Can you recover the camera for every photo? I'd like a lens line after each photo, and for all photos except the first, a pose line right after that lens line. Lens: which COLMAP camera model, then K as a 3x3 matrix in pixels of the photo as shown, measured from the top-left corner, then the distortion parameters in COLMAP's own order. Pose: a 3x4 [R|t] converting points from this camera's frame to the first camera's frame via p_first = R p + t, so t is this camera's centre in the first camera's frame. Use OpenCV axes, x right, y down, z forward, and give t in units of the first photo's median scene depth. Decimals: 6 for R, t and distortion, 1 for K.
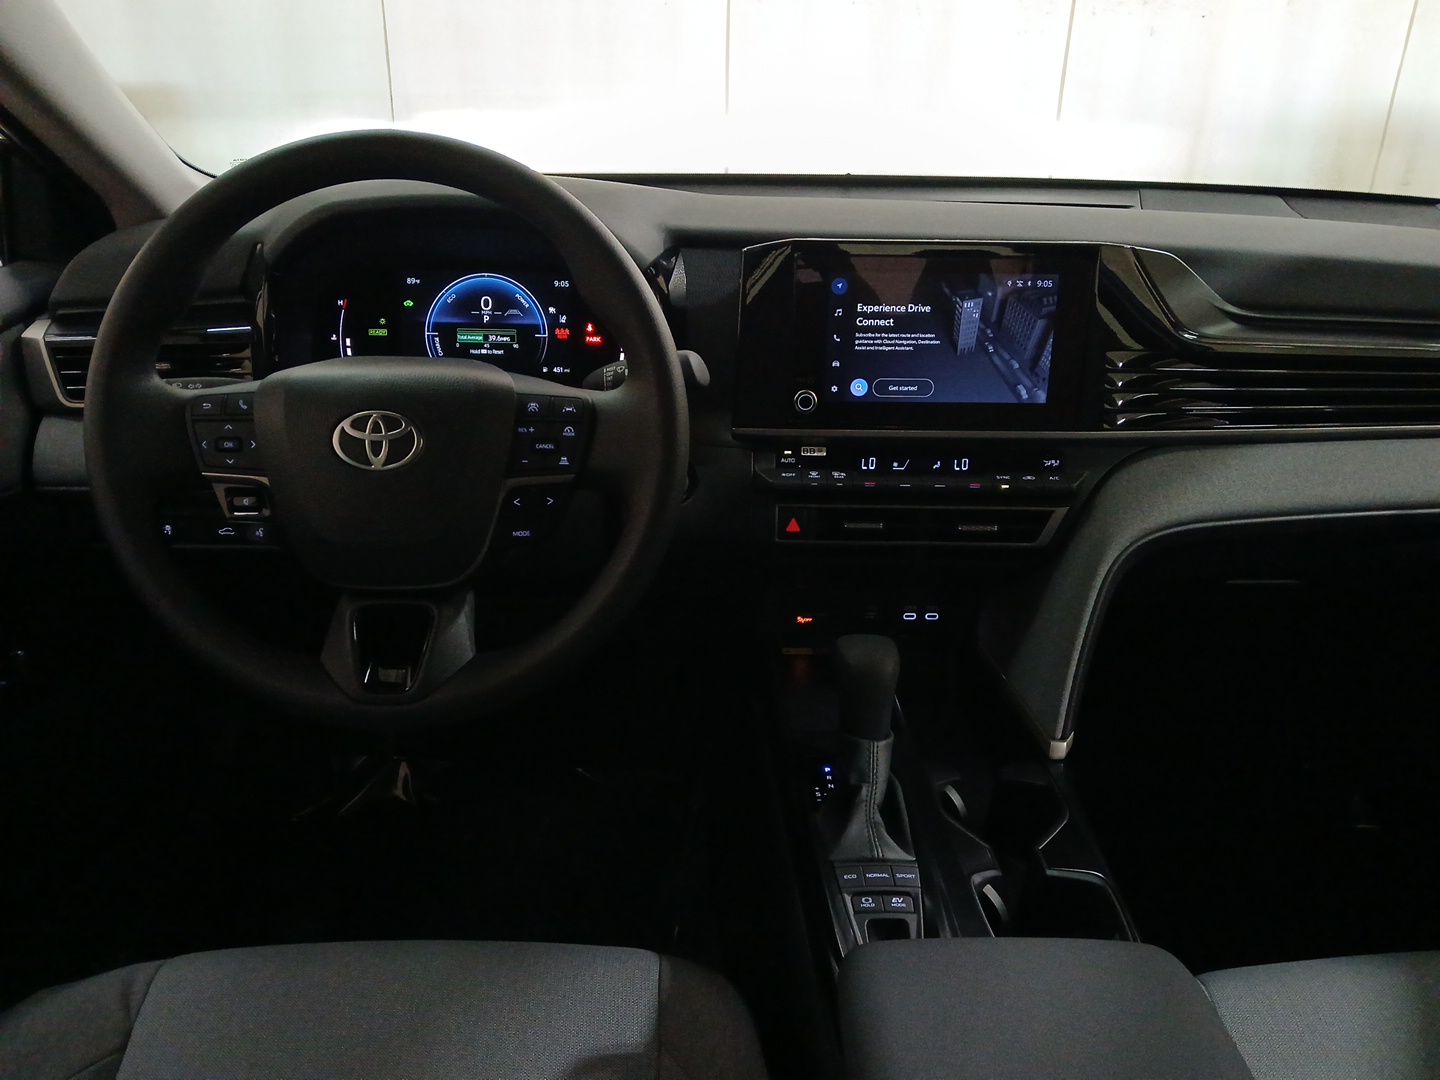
lens RADIAL K [[1104.4, 0, 720.0], [0, 1104.4, 540.0], [0, 0, 1]] dist [-0.010312, -0.003628]
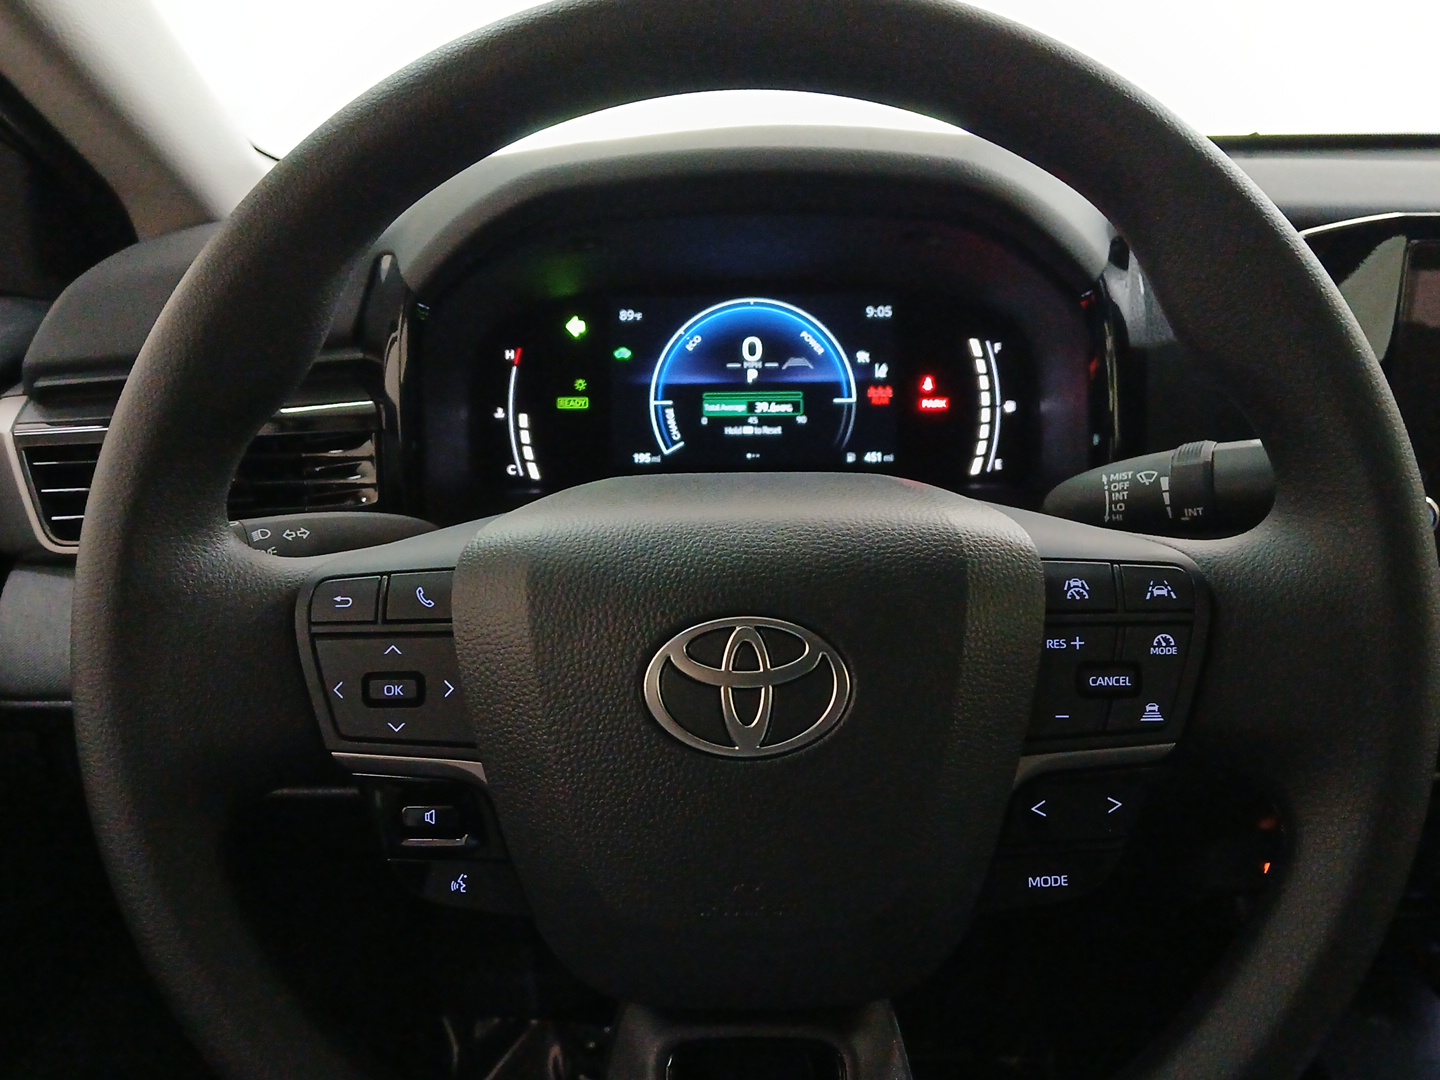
lens RADIAL K [[1123.4, 0, 650.0], [0, 1123.4, 516.2], [0, 0, 1]] dist [0.066872, -0.002008]
pose [[0.996955, -0.019759, -0.075437, -0.224319], [0.015862, 0.998526, -0.051906, -0.095439], [0.076352, 0.050551, 0.995799, 0.402955]]
